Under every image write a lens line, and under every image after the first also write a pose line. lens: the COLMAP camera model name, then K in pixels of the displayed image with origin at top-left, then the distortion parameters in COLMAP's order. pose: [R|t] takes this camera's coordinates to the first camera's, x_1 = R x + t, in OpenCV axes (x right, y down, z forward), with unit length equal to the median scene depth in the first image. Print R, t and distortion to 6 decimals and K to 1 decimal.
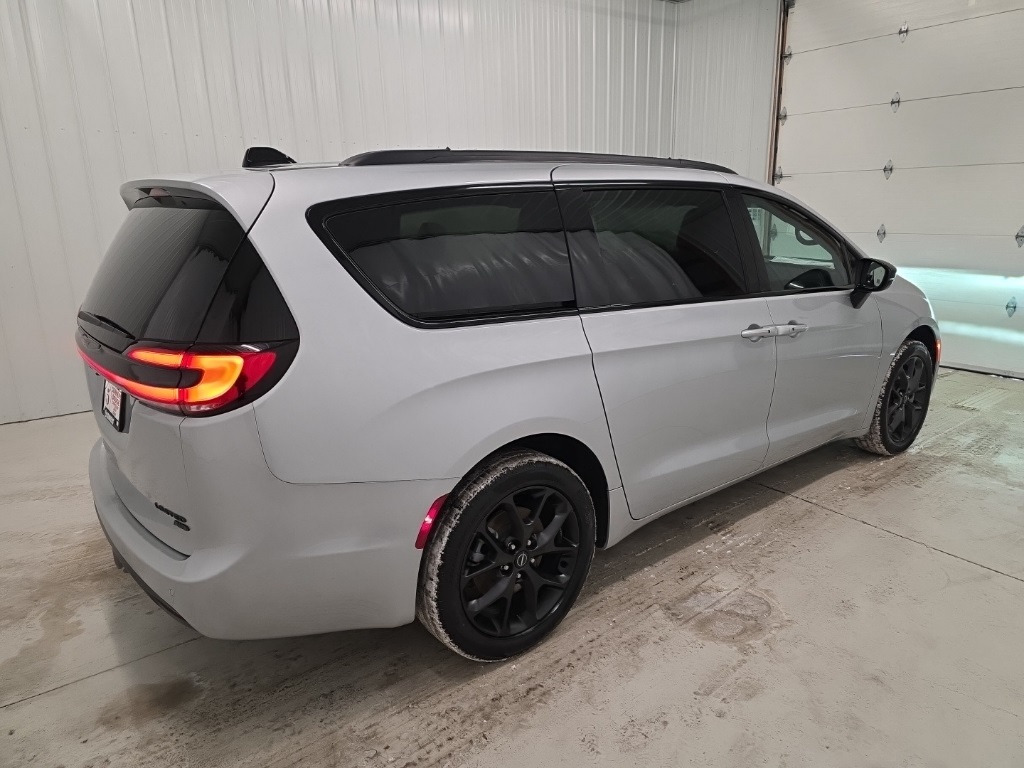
lens RADIAL K [[701.5, 0, 514.3], [0, 701.5, 385.0], [0, 0, 1]] dist [0.068845, -0.066752]
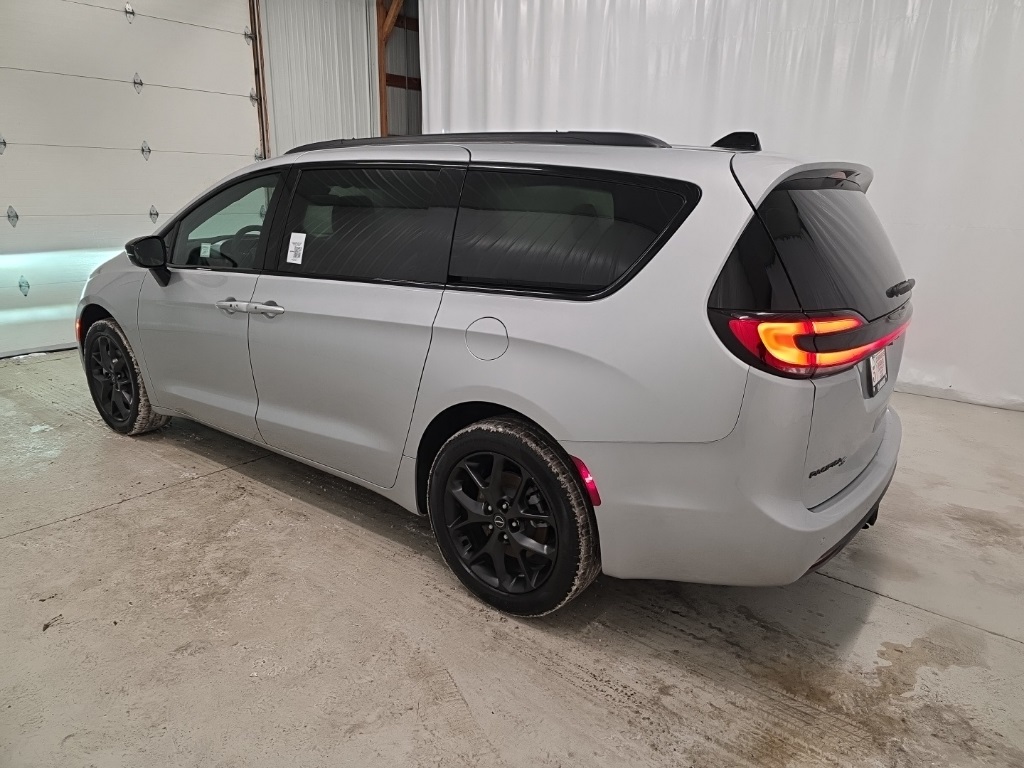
lens RADIAL K [[701.5, 0, 514.3], [0, 701.5, 385.0], [0, 0, 1]] dist [0.068845, -0.066752]
pose [[-0.273880, -0.270733, 0.922872, -1.136639], [0.246175, 0.907862, 0.339387, -0.365944], [-0.929724, 0.320140, -0.181998, 1.381985]]
